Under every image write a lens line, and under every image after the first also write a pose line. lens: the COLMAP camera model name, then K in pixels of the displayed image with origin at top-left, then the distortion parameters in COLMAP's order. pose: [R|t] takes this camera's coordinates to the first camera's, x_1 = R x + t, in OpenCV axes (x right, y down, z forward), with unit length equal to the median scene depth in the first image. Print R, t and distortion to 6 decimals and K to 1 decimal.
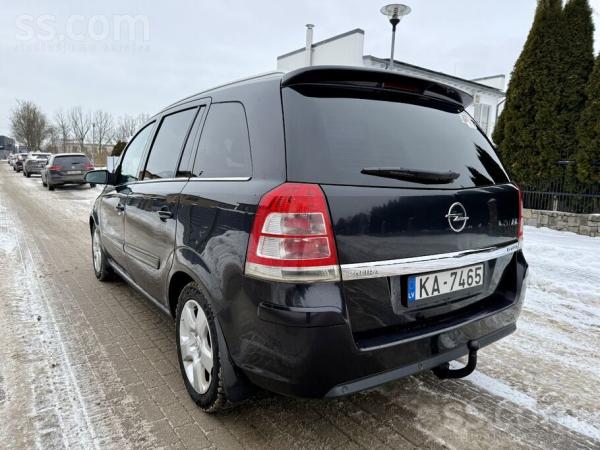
lens RADIAL K [[397.9, 0, 300.0], [0, 397.9, 225.0], [0, 0, 1]] dist [0.033599, -0.037449]
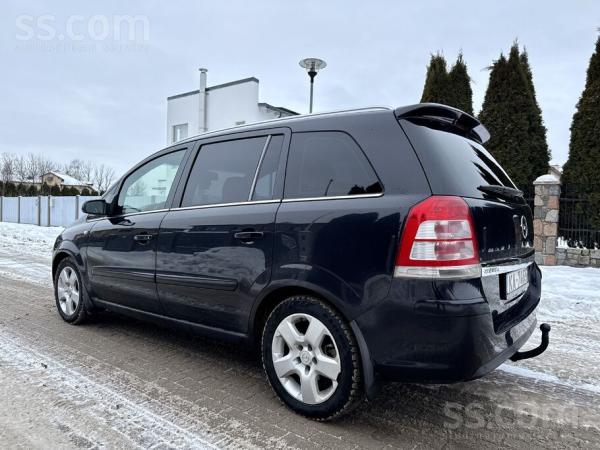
lens RADIAL K [[397.6, 0, 299.7], [0, 397.6, 228.6], [0, 0, 1]] dist [0.039324, -0.044392]
pose [[0.961529, -0.018615, 0.274074, -0.497129], [0.044230, 0.995175, -0.087578, 0.051913], [-0.271121, 0.096331, 0.957713, -0.020867]]
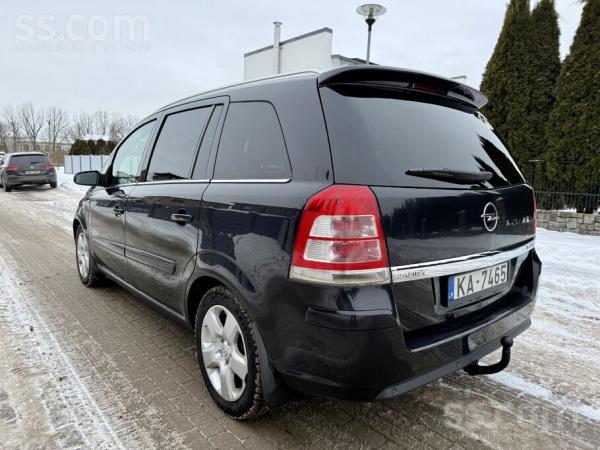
lens RADIAL K [[397.6, 0, 299.7], [0, 397.6, 228.6], [0, 0, 1]] dist [0.039324, -0.044392]
pose [[0.996722, -0.015299, 0.079443, -0.133184], [0.014376, 0.999822, 0.012180, -0.007198], [-0.079615, -0.010998, 0.996765, 0.016964]]
